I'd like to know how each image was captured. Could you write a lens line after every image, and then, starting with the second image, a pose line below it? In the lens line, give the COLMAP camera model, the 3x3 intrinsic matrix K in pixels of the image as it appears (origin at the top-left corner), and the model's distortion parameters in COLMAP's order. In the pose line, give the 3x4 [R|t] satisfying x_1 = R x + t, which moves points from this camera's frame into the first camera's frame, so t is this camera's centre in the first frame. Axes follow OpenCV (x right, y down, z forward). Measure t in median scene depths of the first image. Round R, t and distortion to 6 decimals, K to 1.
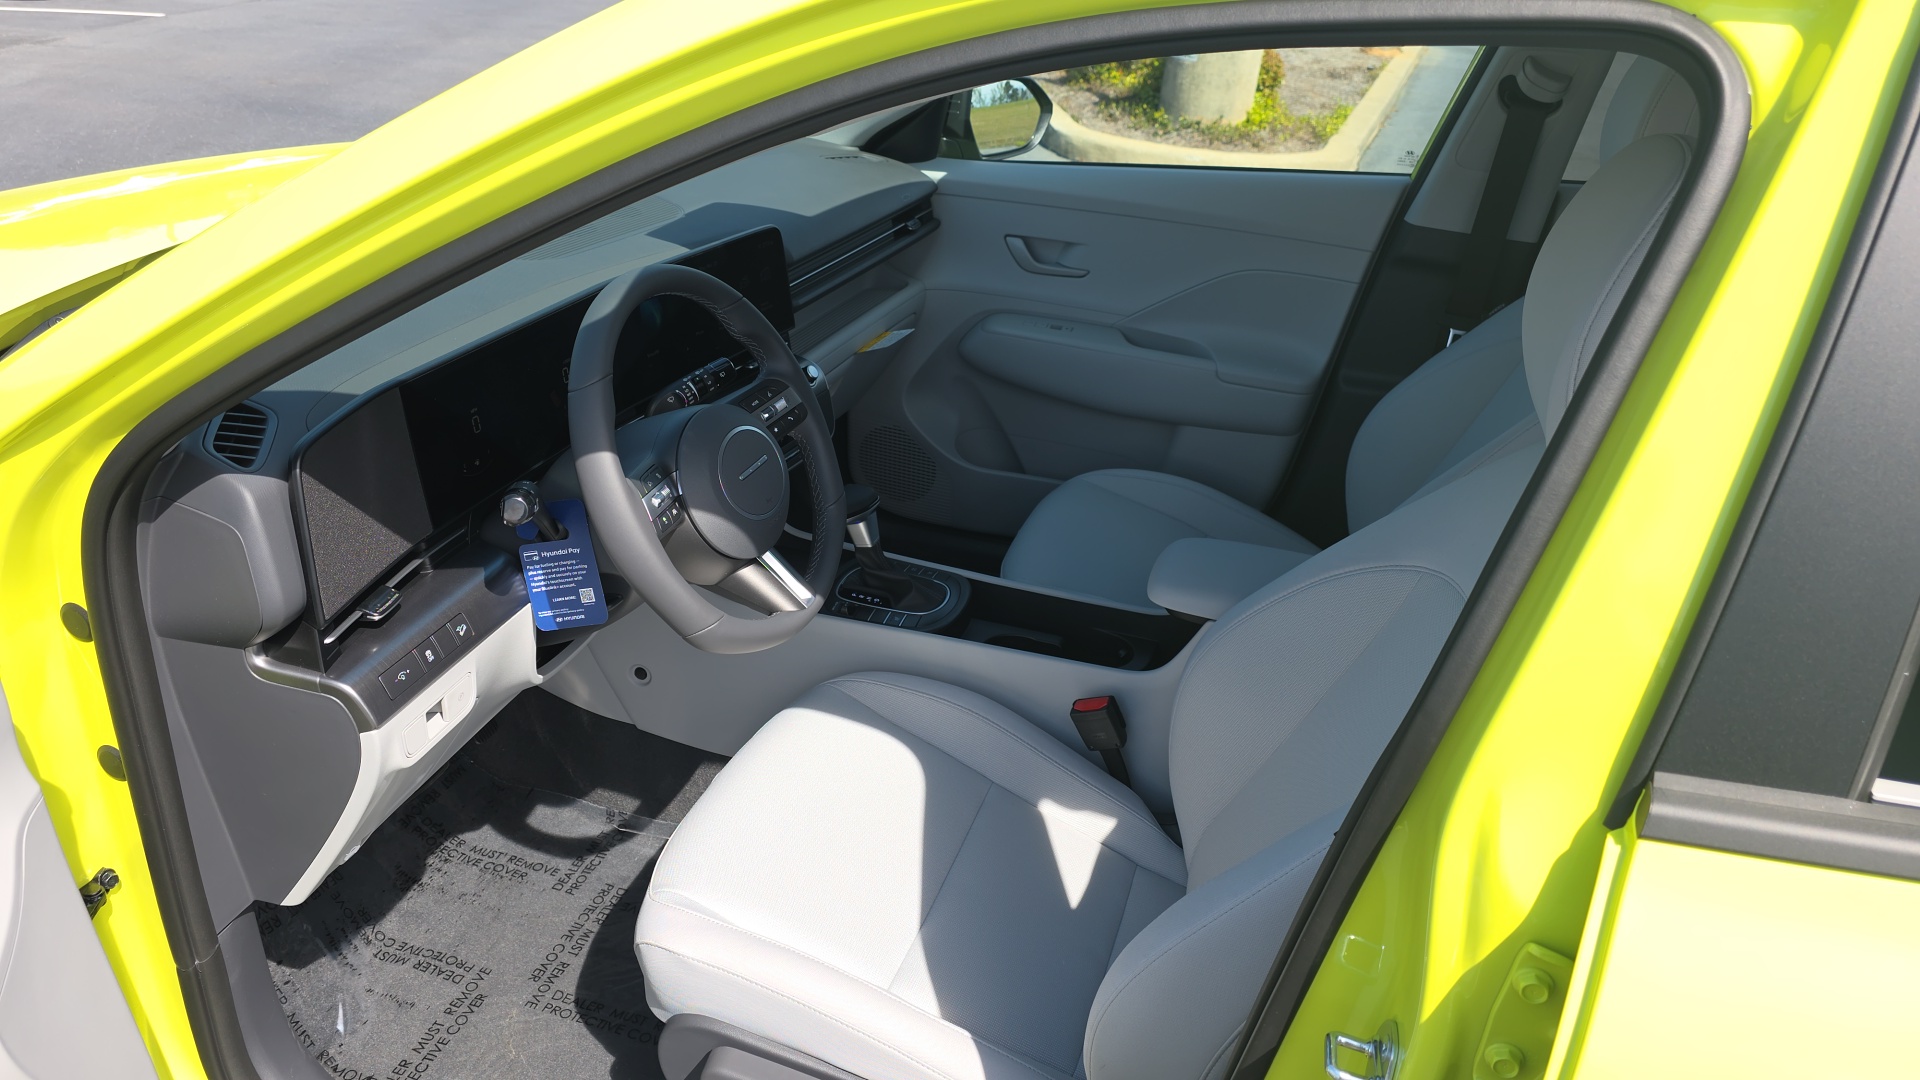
lens RADIAL K [[1292.2, 0, 929.9], [0, 1292.2, 537.7], [0, 0, 1]] dist [0.058690, -0.061219]
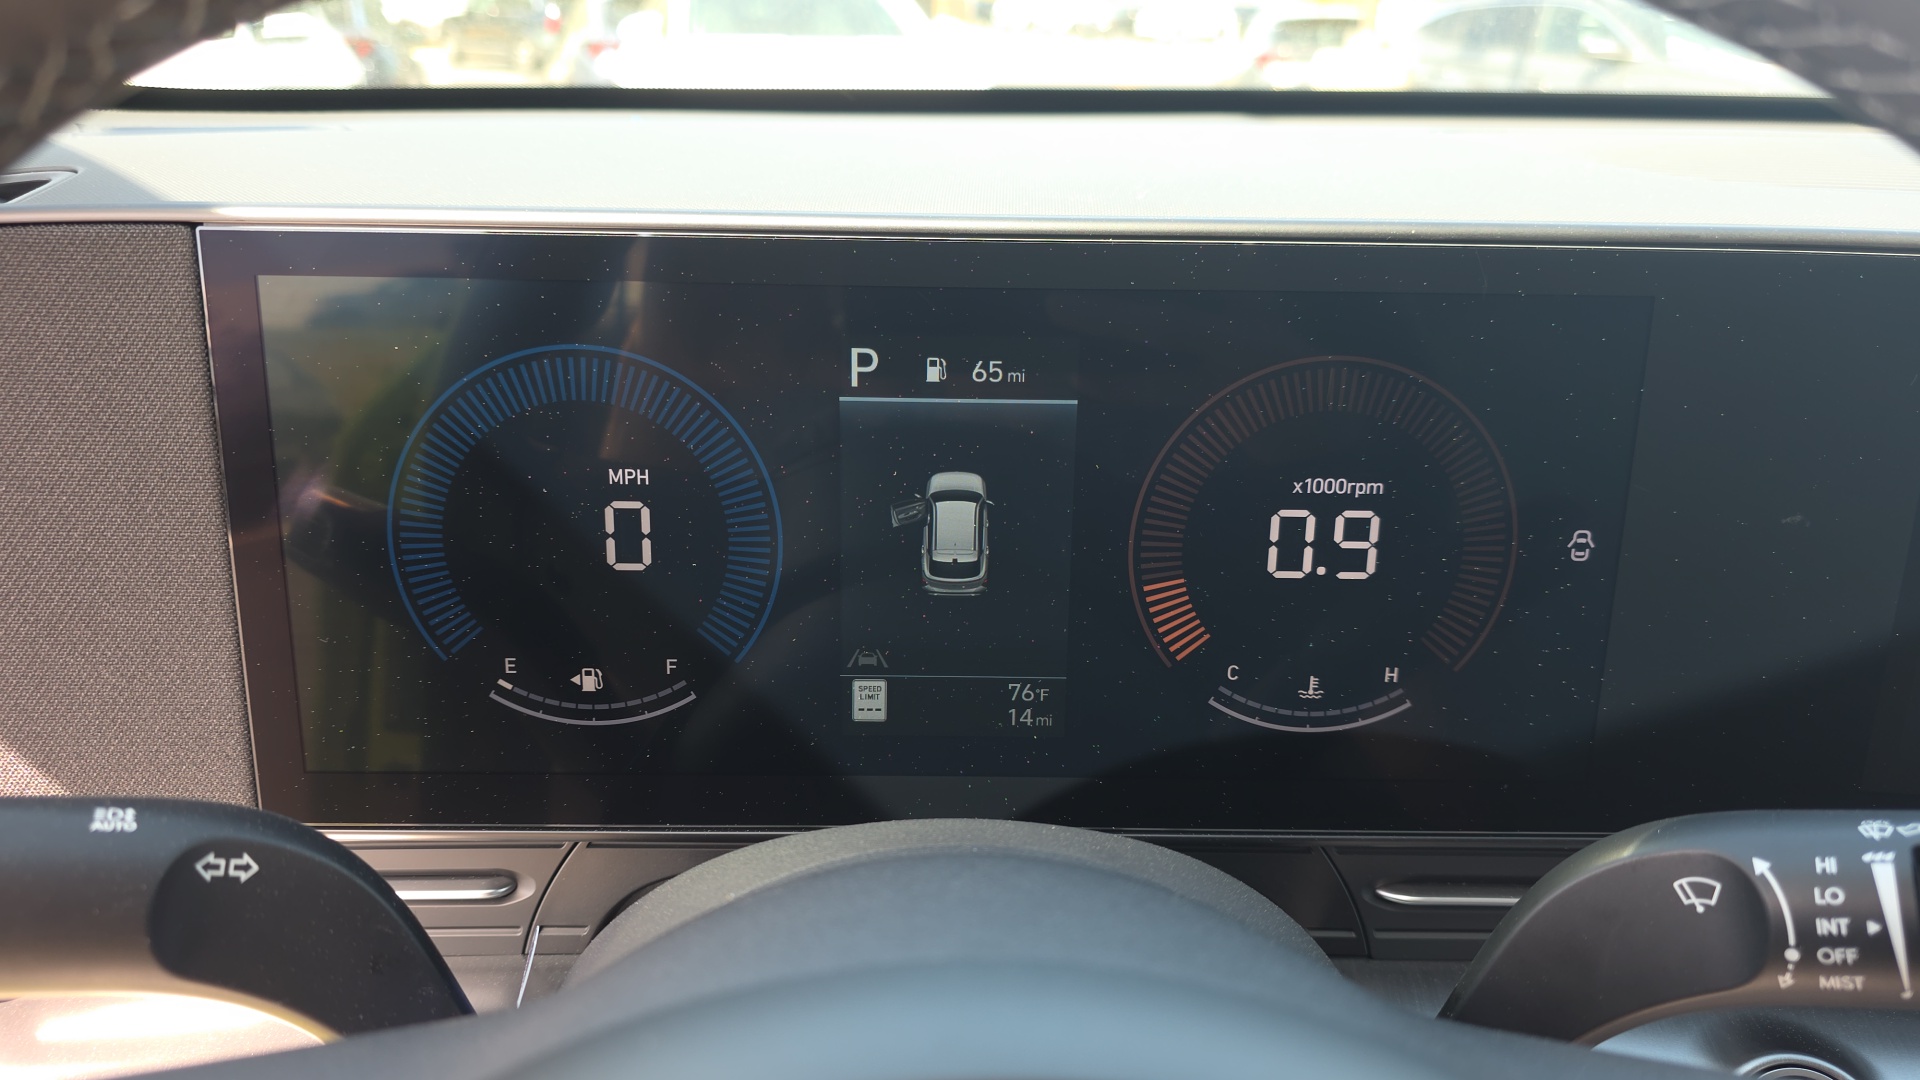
lens RADIAL K [[1292.2, 0, 954.6], [0, 1292.2, 550.0], [0, 0, 1]] dist [0.058690, -0.061219]
pose [[0.327169, 0.285260, -0.900881, -0.061375], [-0.427450, 0.894912, 0.128135, -0.078916], [0.842761, 0.343160, 0.414722, 0.530909]]
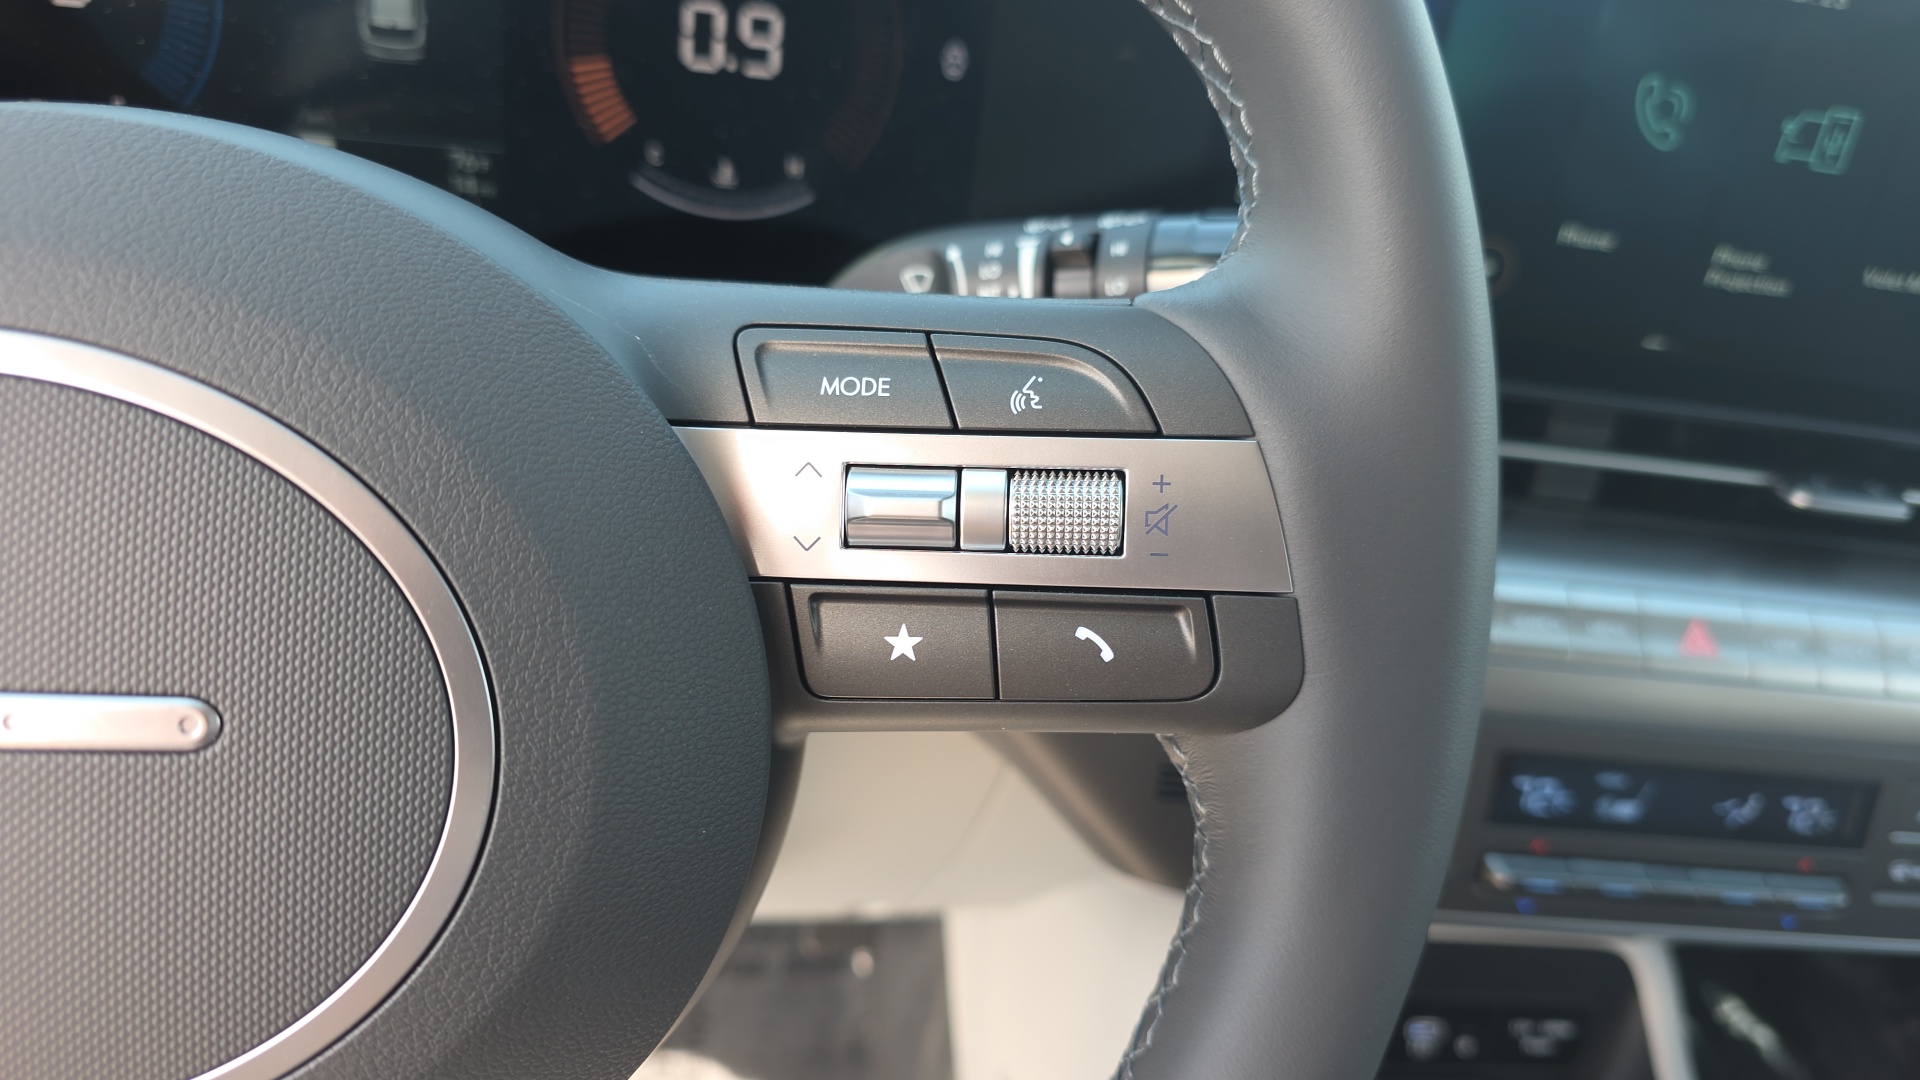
lens RADIAL K [[1352.9, 0, 950.7], [0, 1352.9, 551.5], [0, 0, 1]] dist [-0.002926, -0.034745]
pose [[0.449721, 0.462476, -0.764111, -0.009988], [-0.499045, 0.839619, 0.214462, -0.074854], [0.740746, 0.284878, 0.608391, 0.557920]]
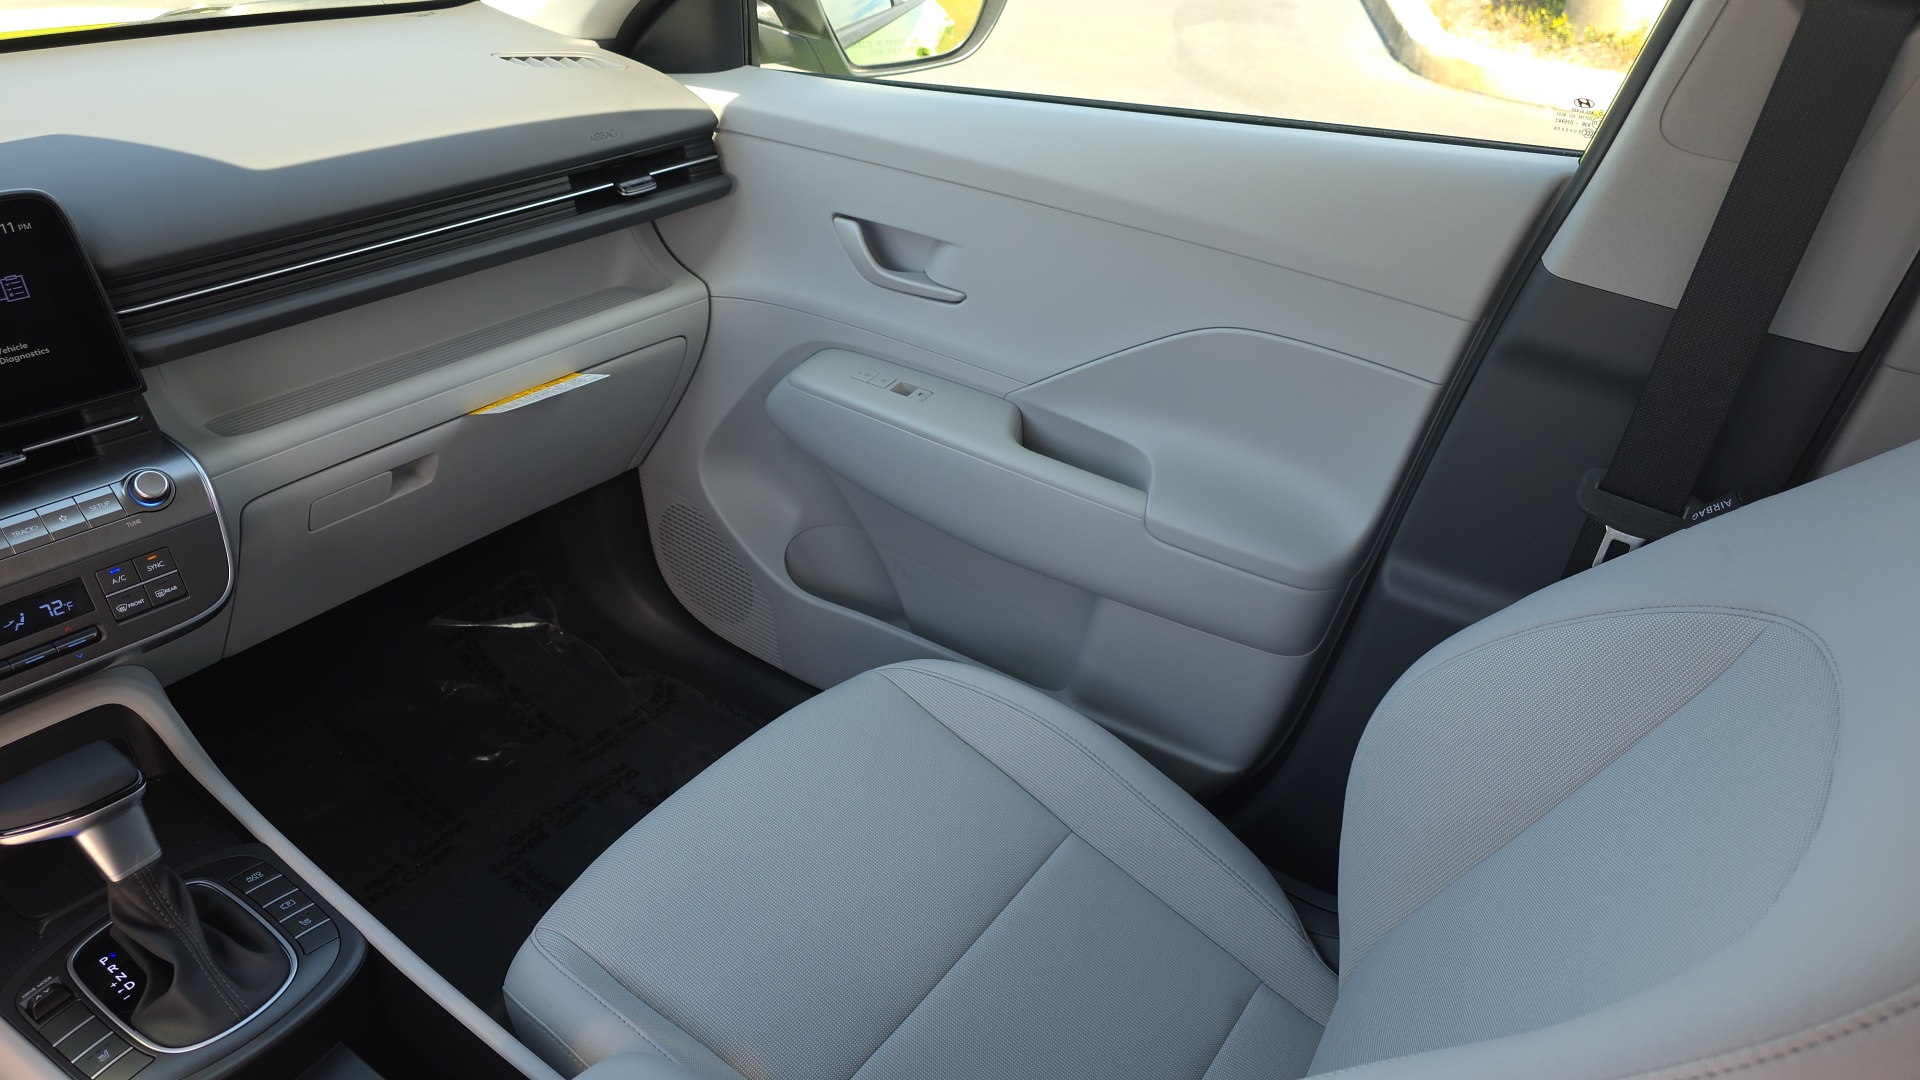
lens RADIAL K [[1292.2, 0, 950.4], [0, 1292.2, 559.6], [0, 0, 1]] dist [0.058690, -0.061219]
pose [[0.956190, 0.139923, -0.257141, 0.271873], [-0.118554, 0.988210, 0.096884, -0.147470], [0.267665, -0.062155, 0.961505, 0.470199]]
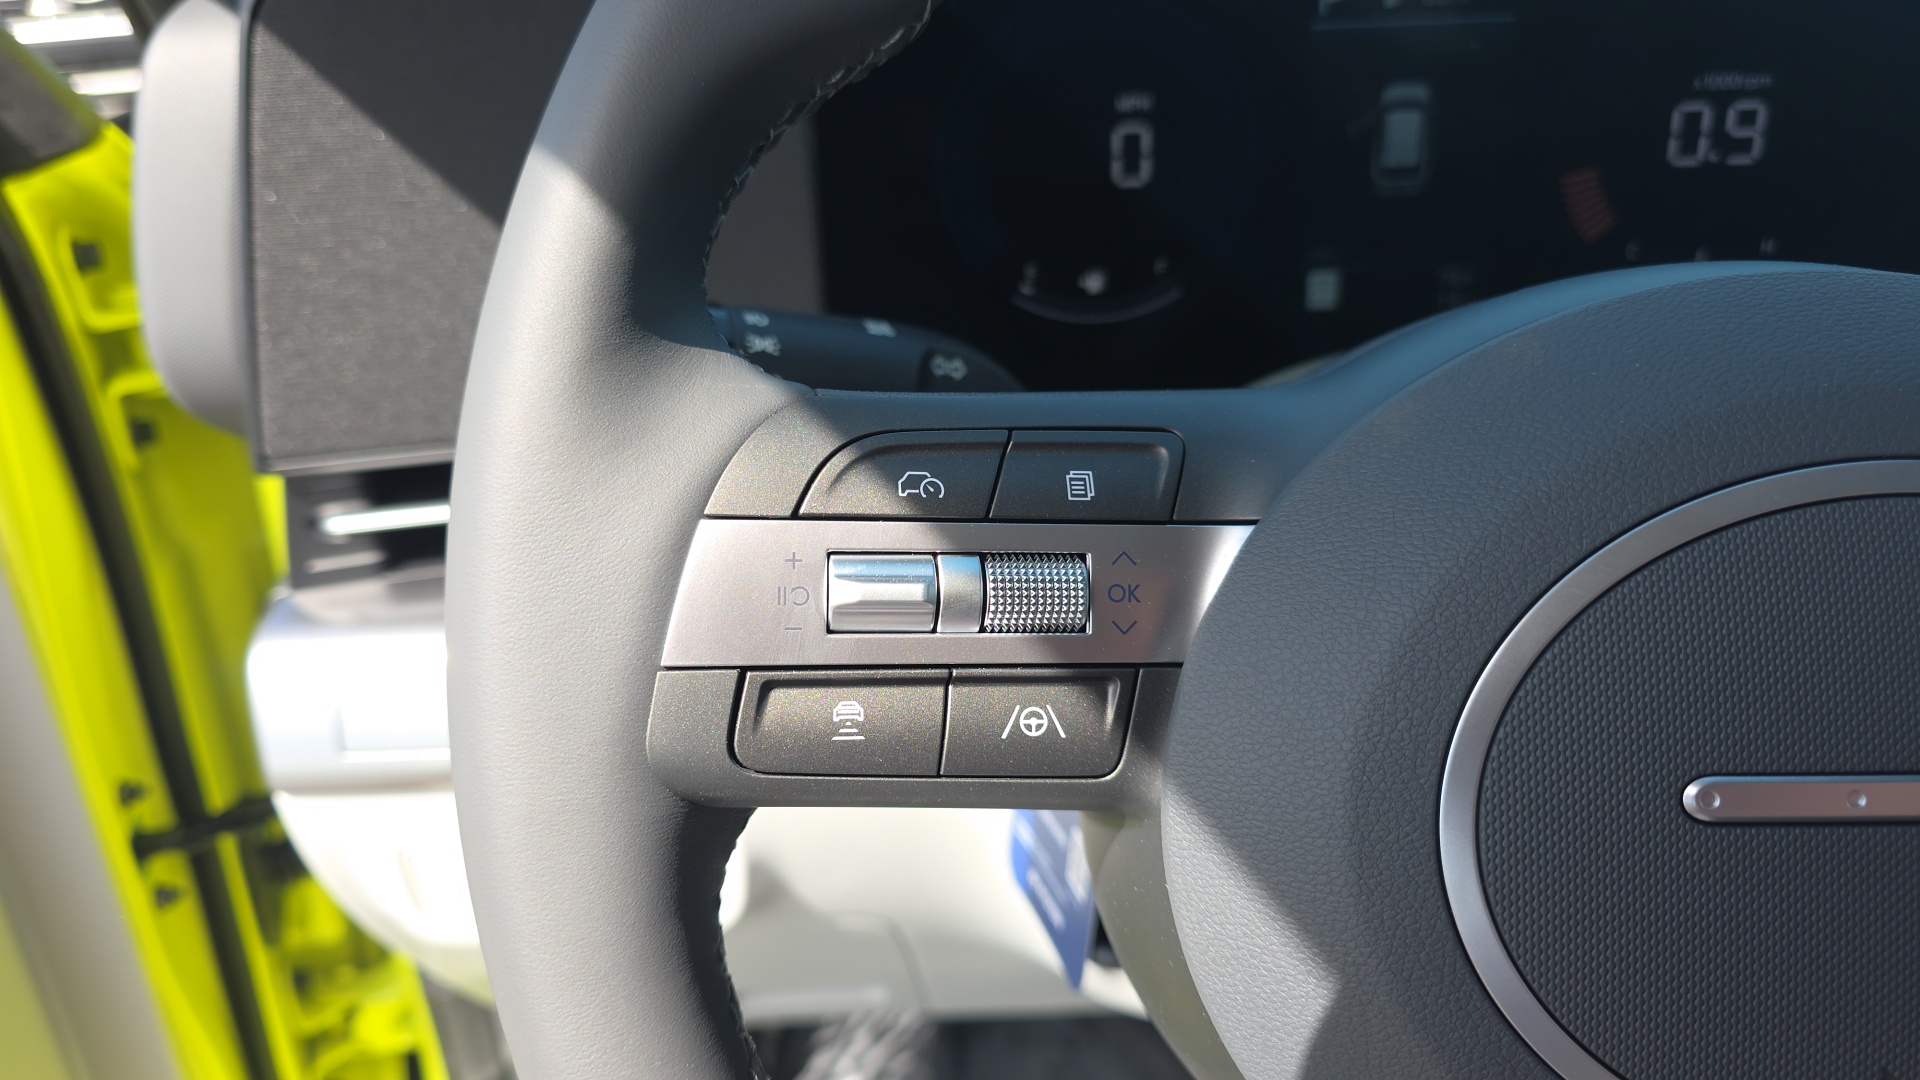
lens RADIAL K [[1352.9, 0, 943.4], [0, 1352.9, 547.5], [0, 0, 1]] dist [-0.002926, -0.034745]
pose [[0.273161, 0.386778, -0.880787, -0.031141], [-0.377641, 0.885222, 0.271606, -0.042702], [0.884743, 0.258429, 0.387872, 0.483928]]
